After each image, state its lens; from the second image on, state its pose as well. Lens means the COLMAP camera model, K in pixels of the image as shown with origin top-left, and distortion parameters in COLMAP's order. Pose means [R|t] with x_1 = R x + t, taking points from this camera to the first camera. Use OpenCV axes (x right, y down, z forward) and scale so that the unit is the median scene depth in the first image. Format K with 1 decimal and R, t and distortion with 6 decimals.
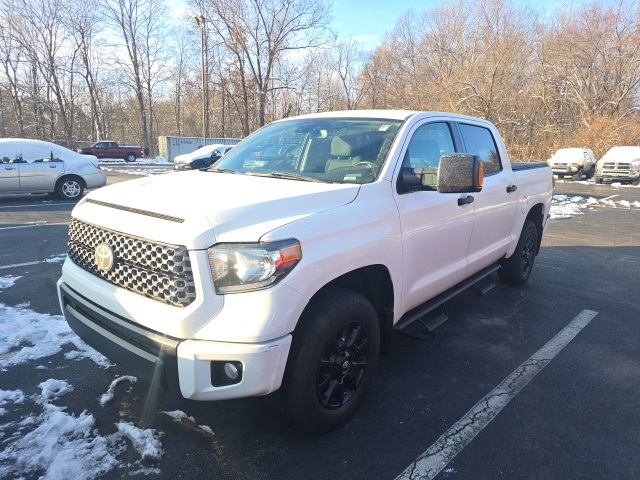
lens RADIAL K [[435.0, 0, 320.0], [0, 435.0, 240.0], [0, 0, 1]] dist [0.004923, 0.001190]
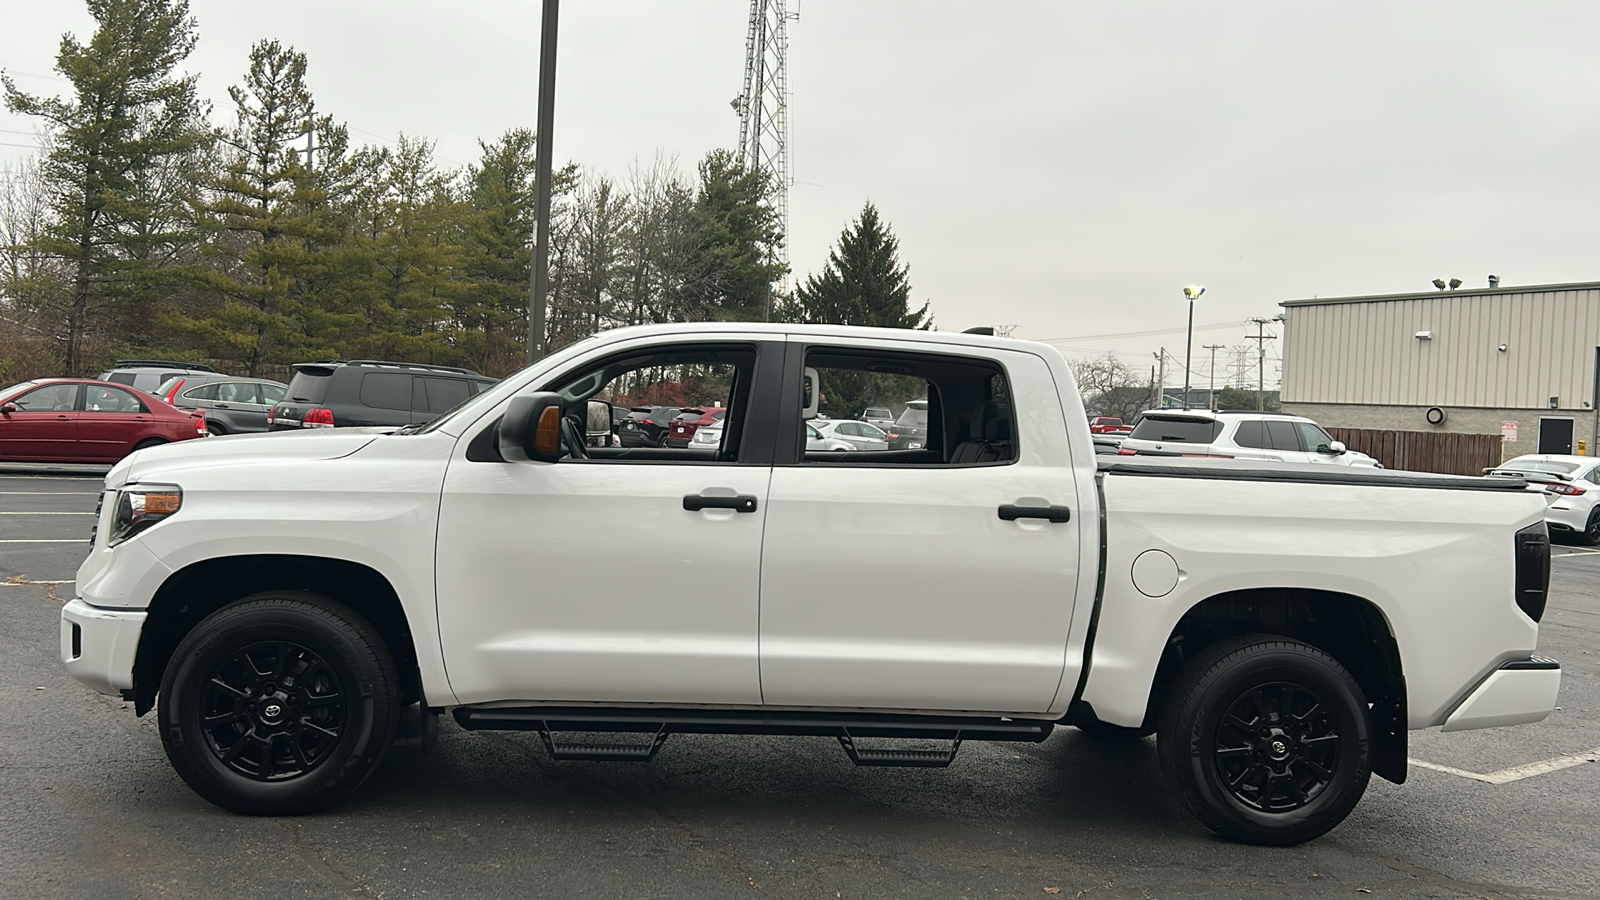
lens RADIAL K [[1370.9, 0, 800.0], [0, 1370.9, 450.0], [0, 0, 1]] dist [0.036358, -0.012993]
pose [[0.710988, 0.032186, -0.702467, 2.320729], [-0.185584, 0.972124, -0.143294, 0.077191], [0.678273, 0.232247, 0.697142, 0.050127]]
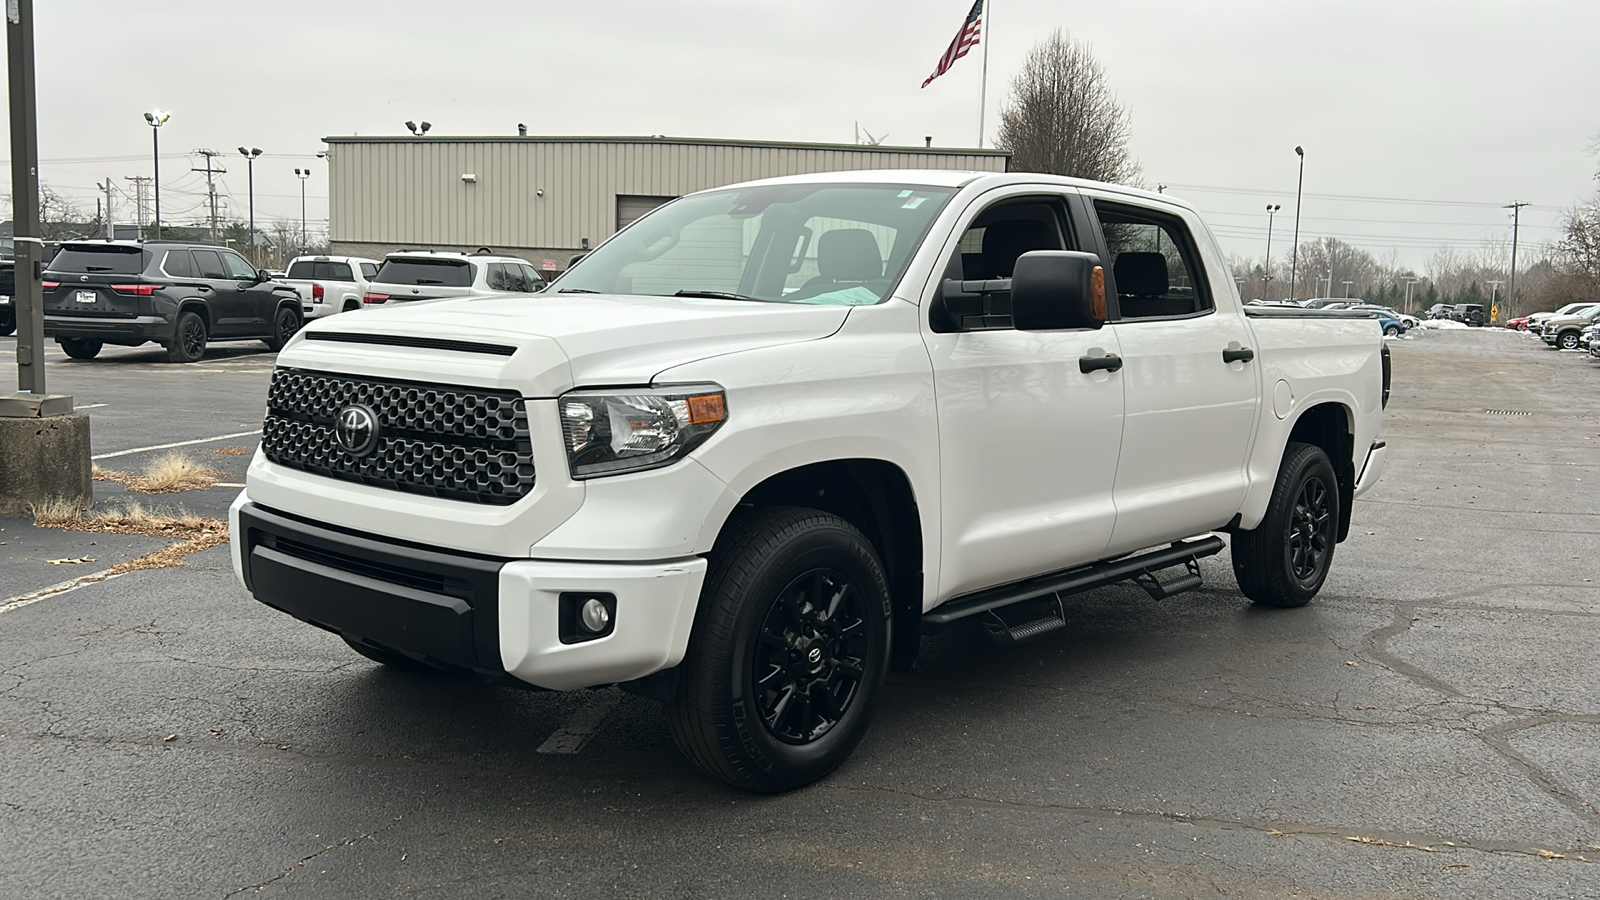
lens RADIAL K [[1370.9, 0, 800.0], [0, 1370.9, 450.0], [0, 0, 1]] dist [0.036358, -0.012993]
pose [[0.999676, 0.011128, -0.022881, 0.088141], [-0.013517, 0.994163, -0.107037, 0.258280], [0.021556, 0.107312, 0.993992, -0.700097]]
